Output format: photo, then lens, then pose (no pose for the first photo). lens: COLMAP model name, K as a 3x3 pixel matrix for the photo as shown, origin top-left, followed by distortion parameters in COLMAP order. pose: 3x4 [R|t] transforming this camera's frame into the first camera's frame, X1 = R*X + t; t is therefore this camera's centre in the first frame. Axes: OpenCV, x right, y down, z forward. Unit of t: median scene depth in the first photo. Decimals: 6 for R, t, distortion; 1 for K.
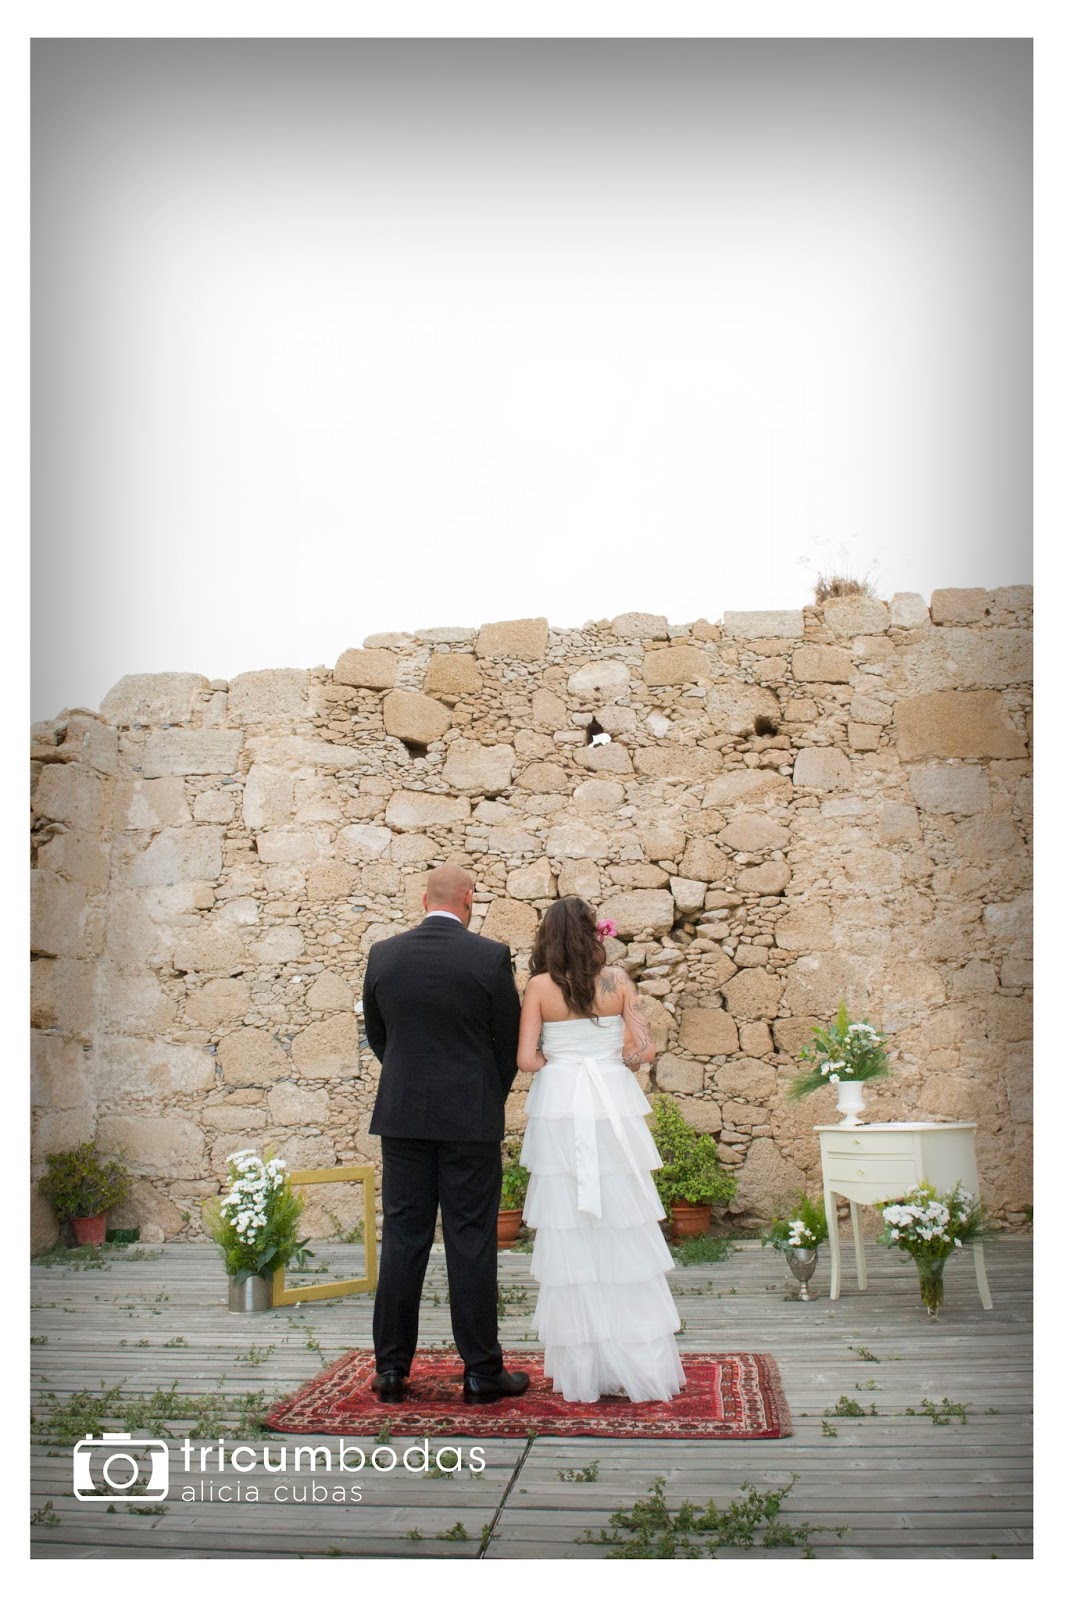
lens RADIAL K [[1103.0, 0, 538.4], [0, 1103.0, 792.1], [0, 0, 1]] dist [-0.046842, -0.000218]
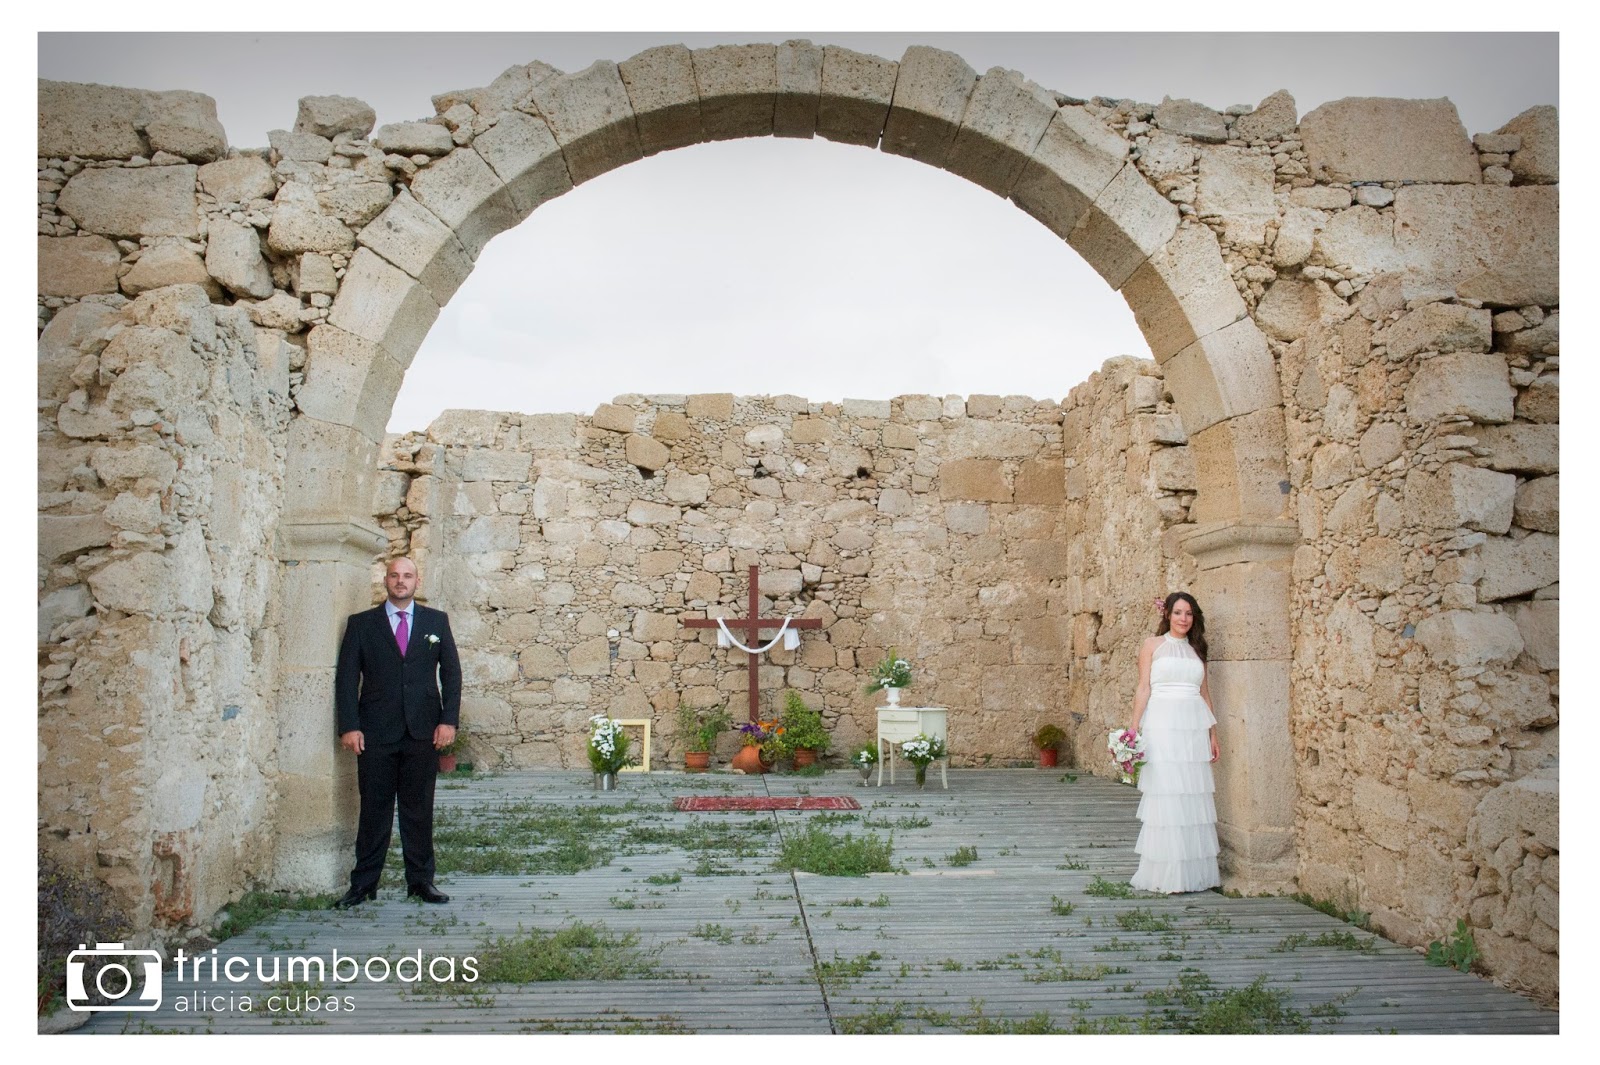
lens RADIAL K [[1103.0, 0, 796.5], [0, 1103.0, 537.4], [0, 0, 1]] dist [-0.046842, -0.000218]
pose [[0.986130, 0.040595, 0.160936, -0.157409], [-0.062973, 0.988638, 0.136487, -0.186848], [-0.153567, -0.144729, 0.977482, -0.624683]]
